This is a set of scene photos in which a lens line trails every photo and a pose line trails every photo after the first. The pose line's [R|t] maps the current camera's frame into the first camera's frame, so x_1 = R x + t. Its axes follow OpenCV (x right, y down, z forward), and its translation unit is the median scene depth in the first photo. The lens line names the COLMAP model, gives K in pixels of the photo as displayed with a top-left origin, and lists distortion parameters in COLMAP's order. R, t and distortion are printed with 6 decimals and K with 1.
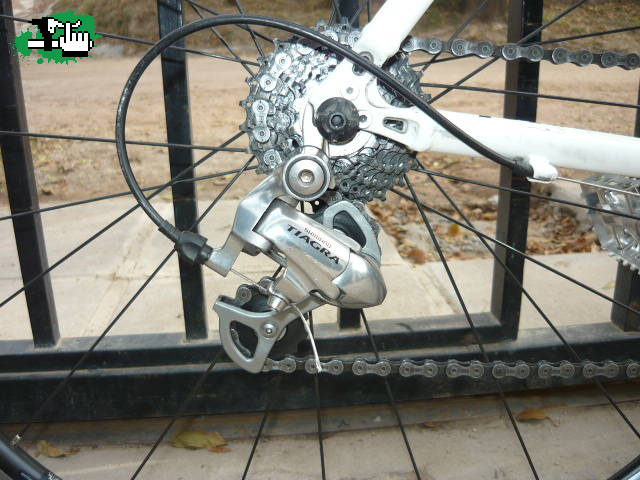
lens RADIAL K [[606.4, 0, 320.0], [0, 606.4, 240.0], [0, 0, 1]] dist [-0.163578, 0.015000]
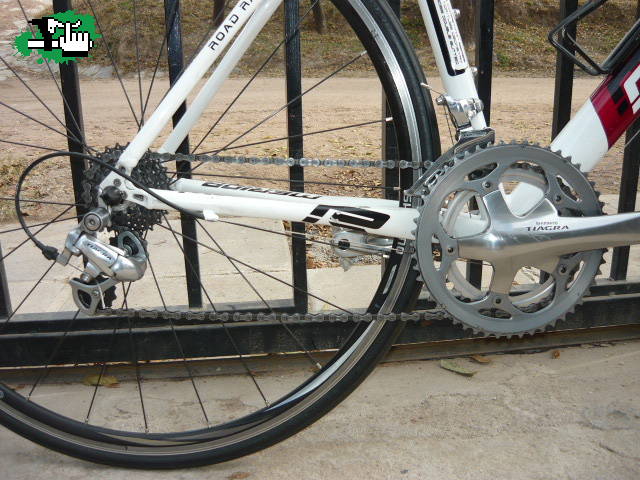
lens RADIAL K [[603.9, 0, 320.0], [0, 603.9, 240.0], [0, 0, 1]] dist [-0.145118, 0.005780]
pose [[0.999970, -0.004708, 0.006222, 0.355961], [0.004843, 0.999747, -0.021956, 0.007215], [-0.006117, 0.021985, 0.999740, -0.539212]]
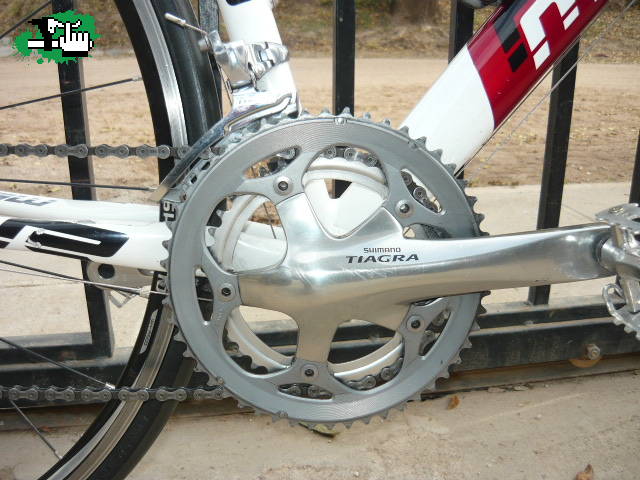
lens RADIAL K [[606.4, 0, 320.0], [0, 606.4, 240.0], [0, 0, 1]] dist [-0.163578, 0.015000]
pose [[0.997276, -0.002862, 0.073710, 0.646917], [0.002486, 0.999983, 0.005193, -0.056680], [-0.073723, -0.004995, 0.997266, -0.134151]]
